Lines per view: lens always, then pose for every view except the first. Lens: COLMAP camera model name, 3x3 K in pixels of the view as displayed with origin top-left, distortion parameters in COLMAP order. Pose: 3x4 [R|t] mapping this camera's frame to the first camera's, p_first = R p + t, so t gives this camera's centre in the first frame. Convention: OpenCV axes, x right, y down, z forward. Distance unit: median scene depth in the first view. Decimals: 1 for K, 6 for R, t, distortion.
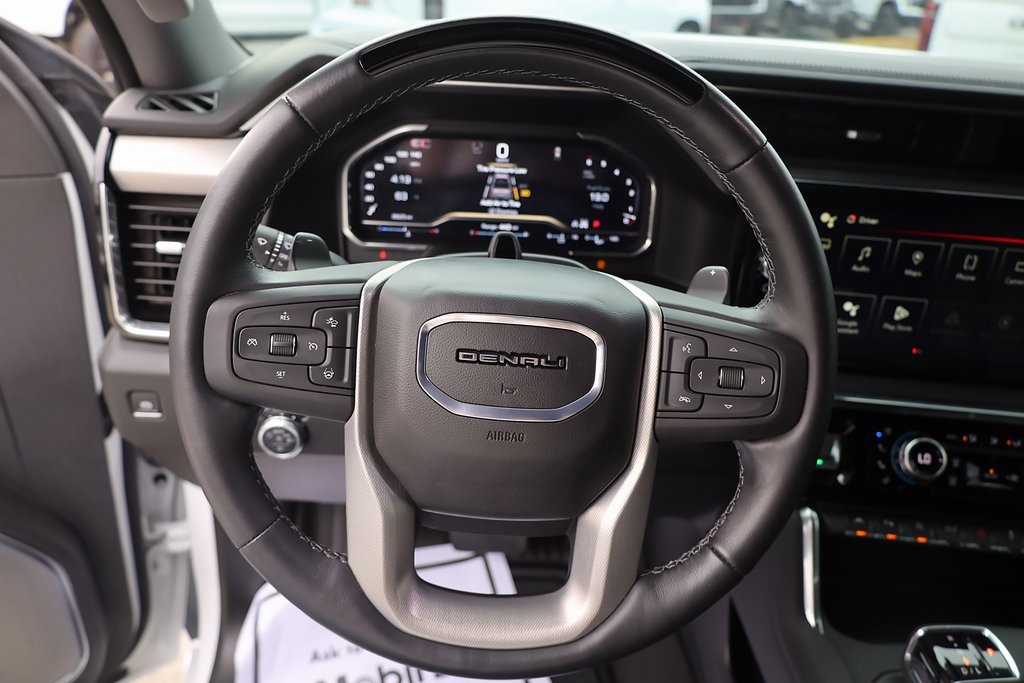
lens RADIAL K [[694.7, 0, 514.3], [0, 694.7, 325.7], [0, 0, 1]] dist [-0.005779, 0.000472]
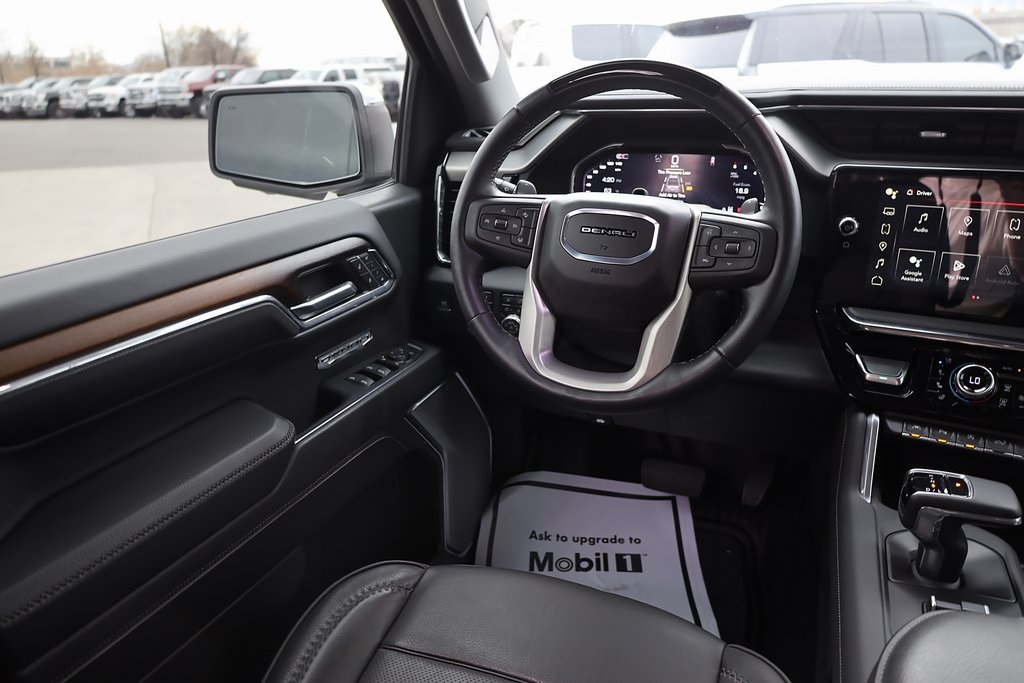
lens RADIAL K [[660.7, 0, 533.1], [0, 660.7, 315.5], [0, 0, 1]] dist [0.000653, -0.000655]
pose [[0.914847, 0.068722, -0.397911, 0.323432], [-0.118793, 0.987609, -0.102553, 0.288876], [0.385933, 0.141090, 0.911674, -0.408188]]
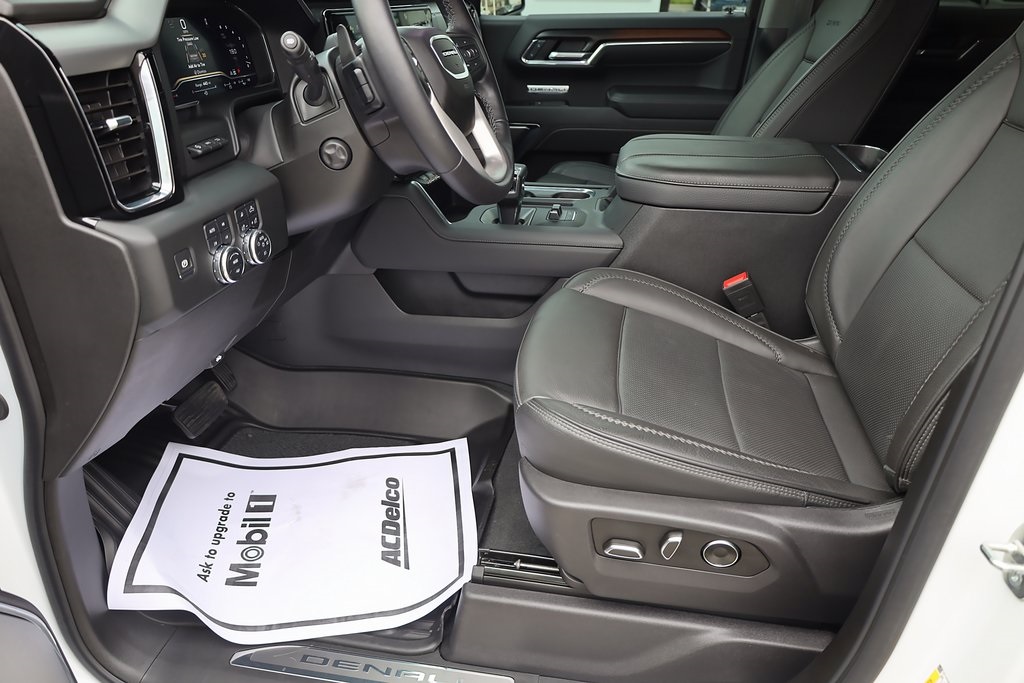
lens RADIAL K [[707.6, 0, 511.8], [0, 707.6, 354.9], [0, 0, 1]] dist [-0.025294, -0.000878]
pose [[0.179519, -0.487653, 0.854381, -1.484847], [0.453765, 0.811629, 0.367908, 0.058271], [-0.872852, 0.321642, 0.366982, 0.185796]]
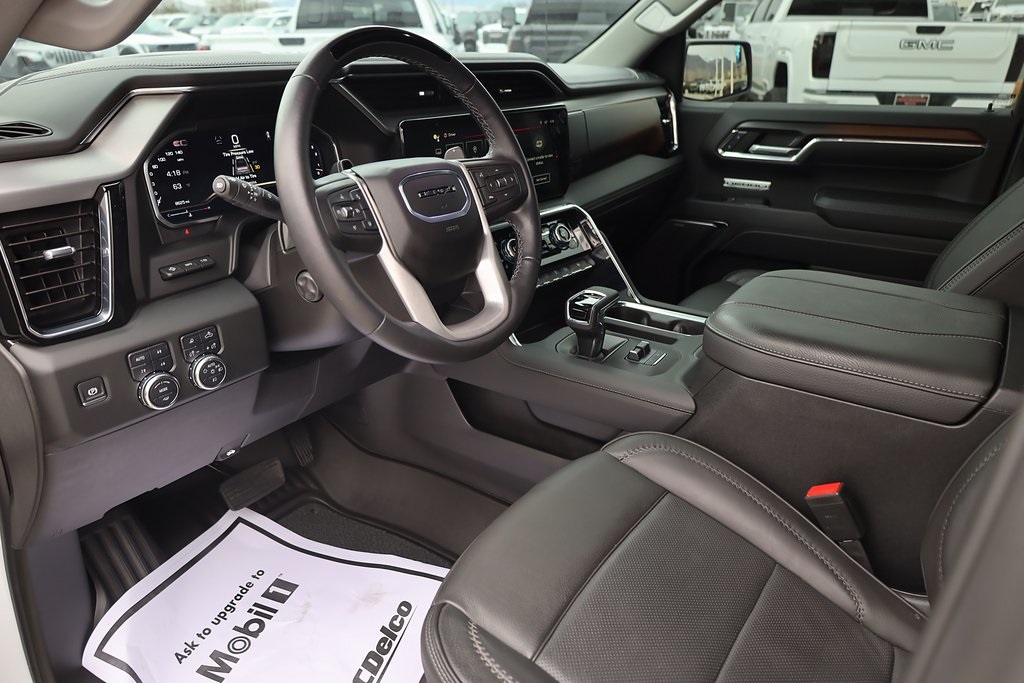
lens RADIAL K [[707.6, 0, 512.0], [0, 707.6, 341.5], [0, 0, 1]] dist [-0.023930, -0.000809]
pose [[0.582957, -0.359672, 0.728558, -0.947574], [0.395329, 0.908947, 0.132402, 0.160970], [-0.709842, 0.210835, 0.672066, -0.271934]]
